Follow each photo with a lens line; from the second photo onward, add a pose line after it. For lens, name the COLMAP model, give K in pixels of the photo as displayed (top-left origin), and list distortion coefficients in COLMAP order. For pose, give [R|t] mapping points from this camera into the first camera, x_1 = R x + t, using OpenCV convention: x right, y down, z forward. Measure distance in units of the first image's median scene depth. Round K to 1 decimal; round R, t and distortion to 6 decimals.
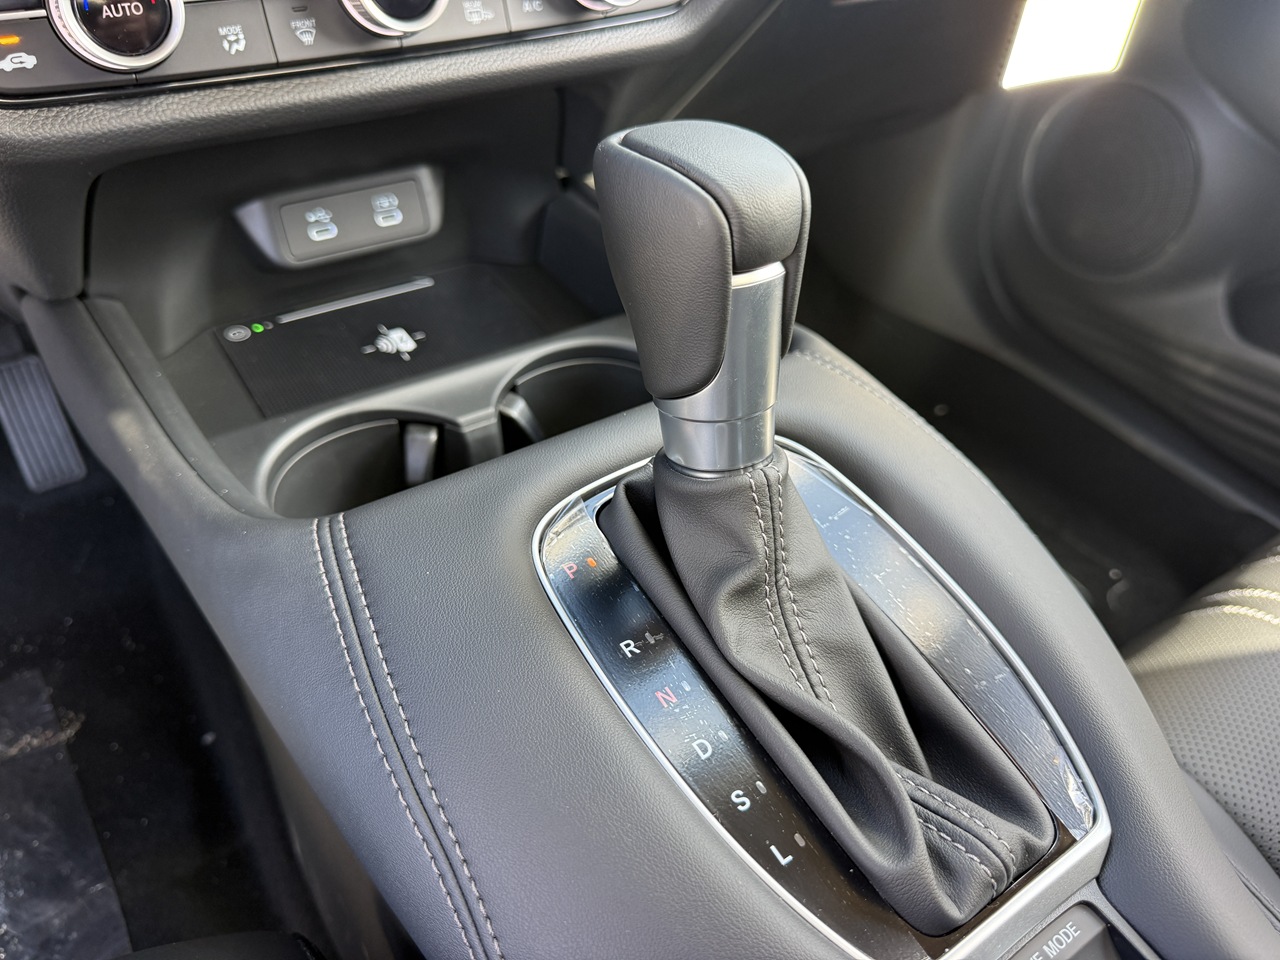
lens RADIAL K [[928.6, 0, 642.3], [0, 928.6, 485.5], [0, 0, 1]] dist [0.115357, -0.236629]
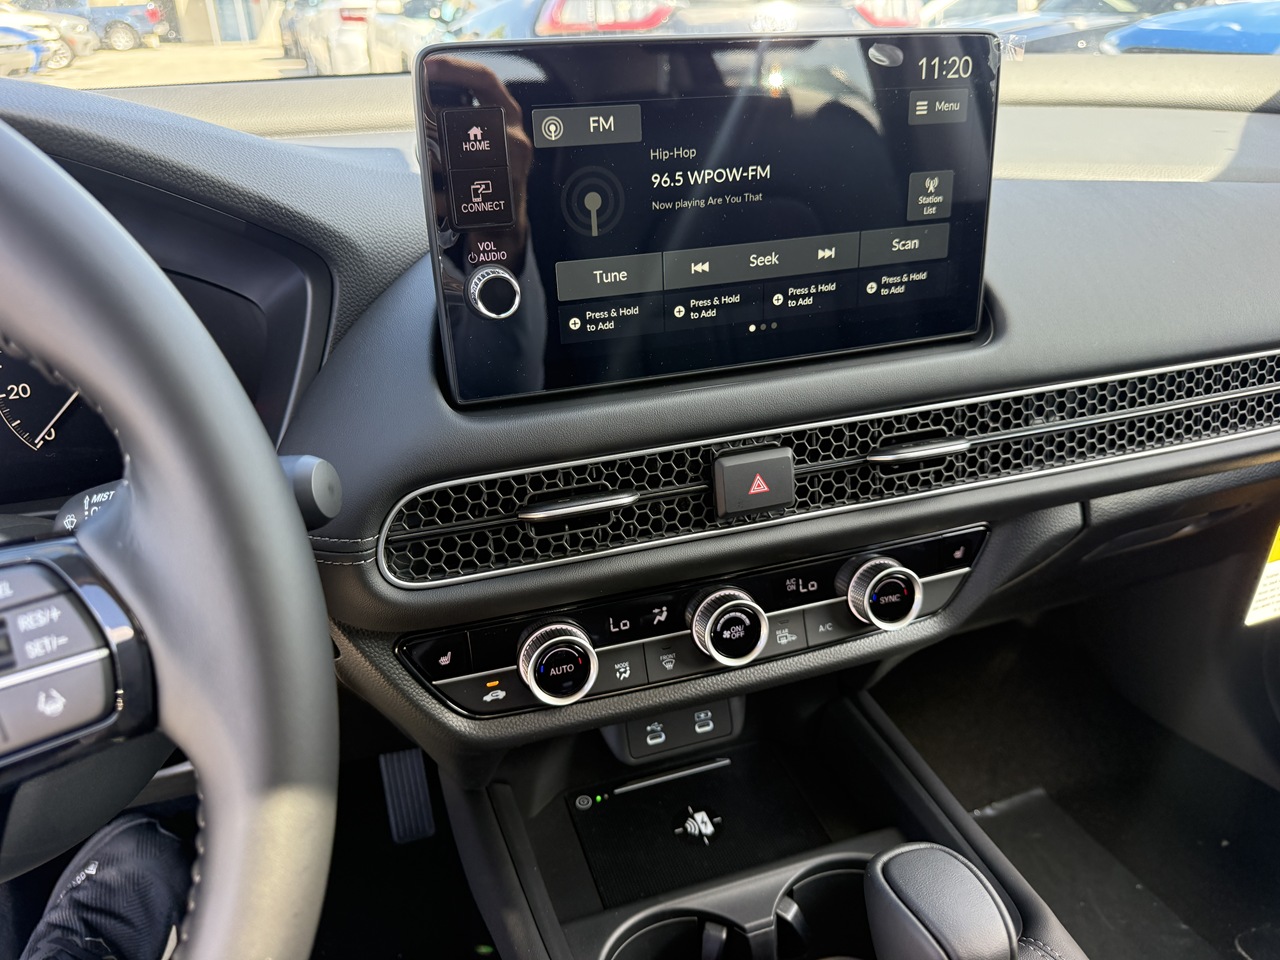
lens RADIAL K [[928.6, 0, 642.3], [0, 928.6, 485.5], [0, 0, 1]] dist [0.115357, -0.236629]
pose [[0.957433, 0.036903, -0.286288, 0.010551], [-0.114919, 0.958538, -0.260765, -0.290016], [0.264795, 0.282564, 0.921977, -0.361968]]
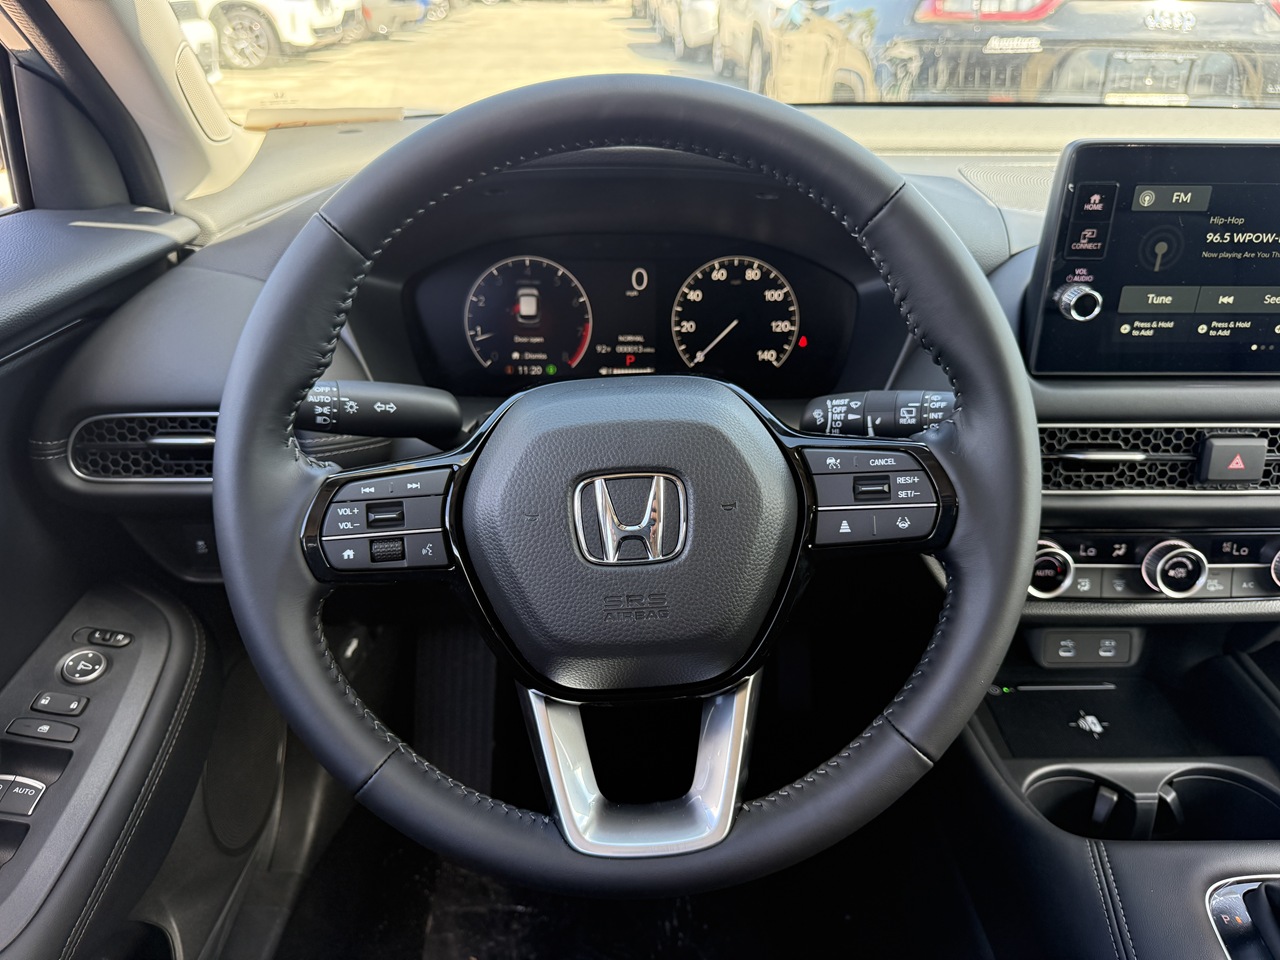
lens RADIAL K [[934.0, 0, 640.0], [0, 934.0, 480.0], [0, 0, 1]] dist [0.003221, -0.026979]
pose [[0.824974, 0.196784, -0.529806, -0.155696], [-0.331219, 0.927912, -0.171097, -0.014024], [0.457944, 0.316632, 0.830681, -0.940412]]
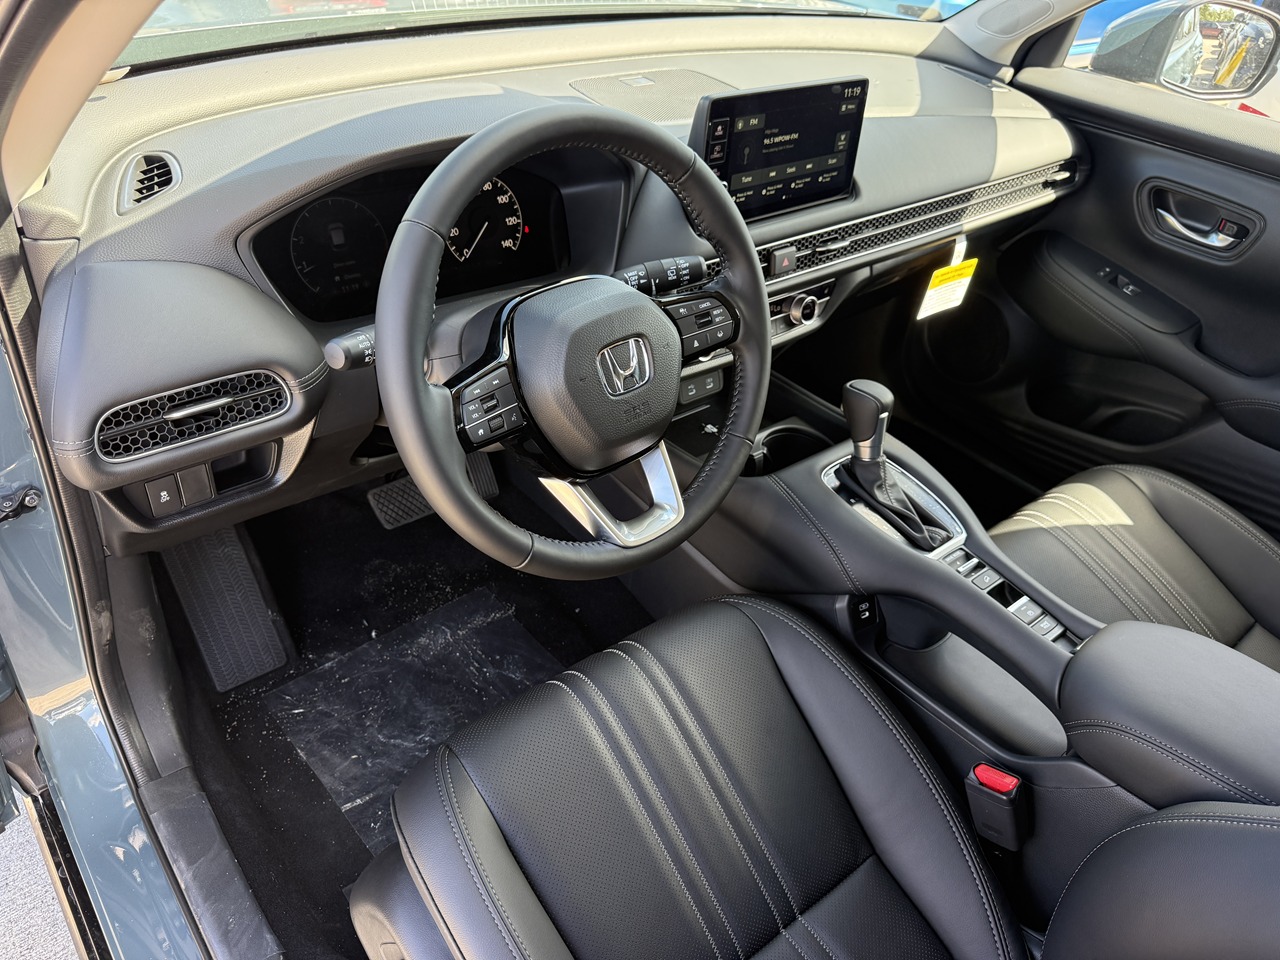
lens RADIAL K [[928.6, 0, 642.3], [0, 928.6, 485.5], [0, 0, 1]] dist [0.115357, -0.236629]
pose [[0.994805, -0.033740, 0.096045, -0.839979], [0.040509, 0.996765, -0.069422, 0.221205], [-0.093392, 0.072952, 0.992953, -1.915145]]
